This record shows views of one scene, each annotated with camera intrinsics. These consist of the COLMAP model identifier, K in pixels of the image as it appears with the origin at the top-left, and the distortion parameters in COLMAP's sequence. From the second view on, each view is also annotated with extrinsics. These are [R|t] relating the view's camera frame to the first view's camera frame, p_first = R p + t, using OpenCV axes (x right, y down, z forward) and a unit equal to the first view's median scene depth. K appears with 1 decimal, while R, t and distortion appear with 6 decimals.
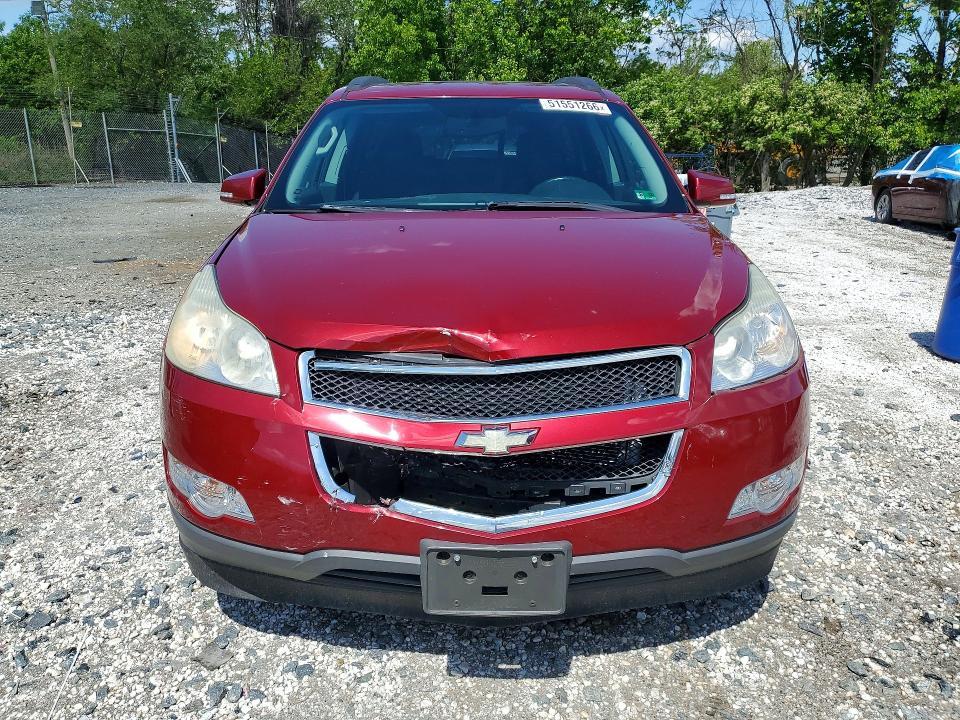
lens RADIAL K [[783.7, 0, 480.0], [0, 783.7, 360.0], [0, 0, 1]] dist [-0.001610, -0.002051]
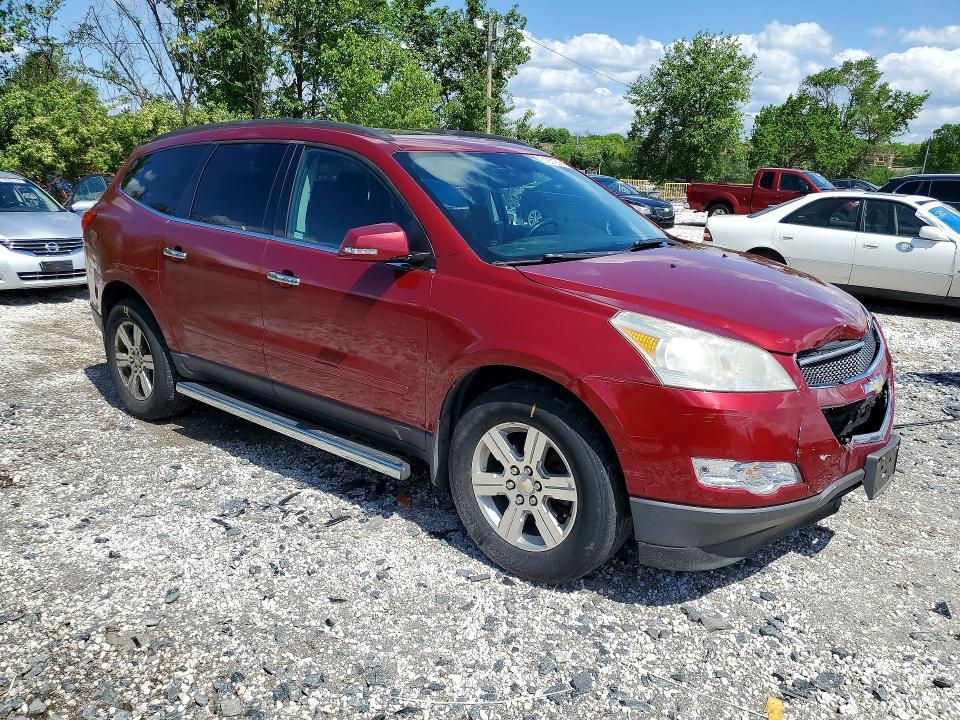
lens RADIAL K [[776.4, 0, 480.0], [0, 776.4, 360.0], [0, 0, 1]] dist [0.067965, -0.003498]
pose [[0.643213, -0.179463, 0.744359, -0.191393], [0.195430, 0.978425, 0.067021, -0.024249], [-0.740327, 0.102361, 0.664408, 0.055140]]
